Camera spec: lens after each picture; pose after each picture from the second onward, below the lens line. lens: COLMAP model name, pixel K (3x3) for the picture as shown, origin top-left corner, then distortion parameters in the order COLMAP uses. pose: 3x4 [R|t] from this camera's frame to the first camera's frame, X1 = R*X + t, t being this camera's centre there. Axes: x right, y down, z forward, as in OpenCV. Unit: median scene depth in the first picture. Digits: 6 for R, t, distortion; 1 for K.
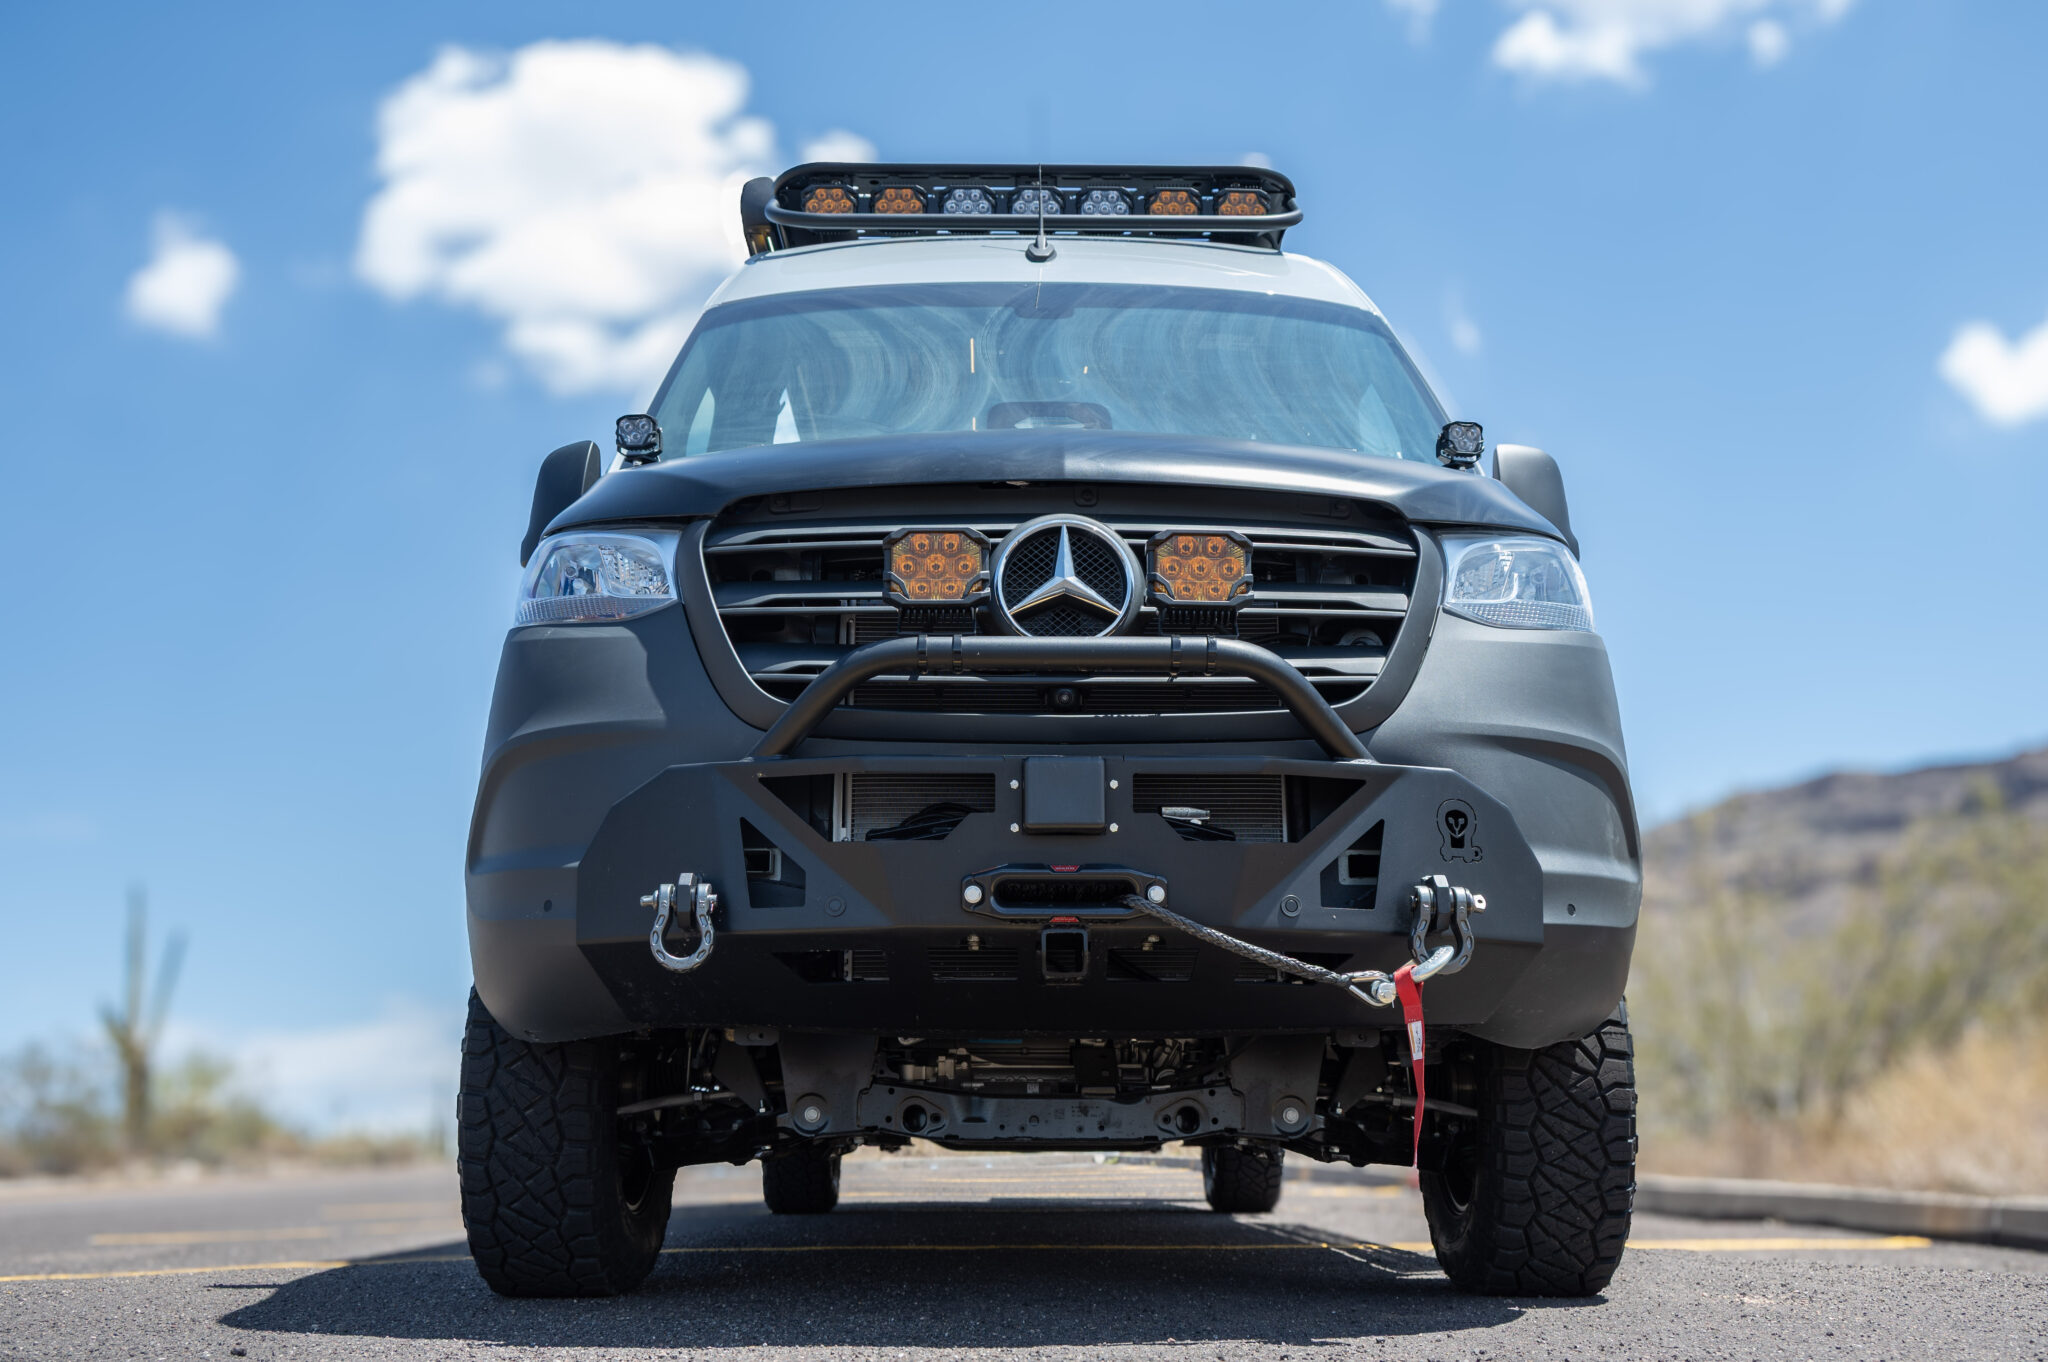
lens RADIAL K [[1942.6, 0, 1024.0], [0, 1942.6, 688.1], [0, 0, 1]] dist [-0.006176, 0.000000]
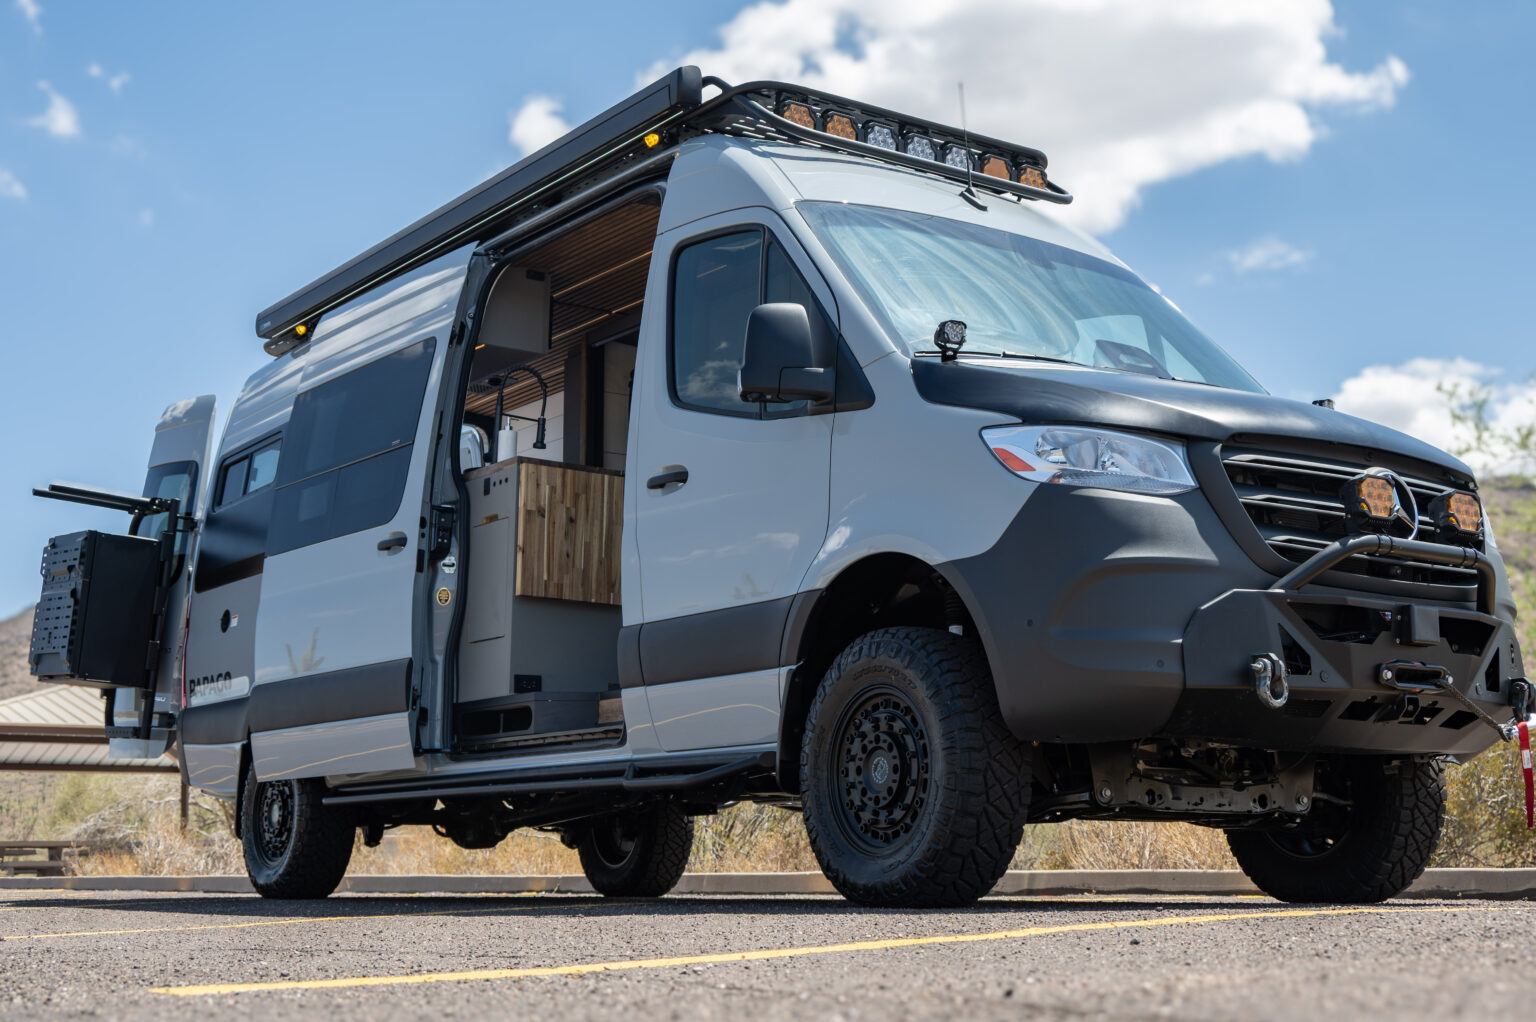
lens RADIAL K [[2028.1, 0, 768.6], [0, 2028.1, 507.2], [0, 0, 1]] dist [-0.004501, 0.000000]
pose [[0.824040, 0.102236, 0.557231, -1.350190], [-0.129110, 0.991589, 0.009002, 0.004106], [-0.551624, -0.079363, 0.830309, -0.239329]]
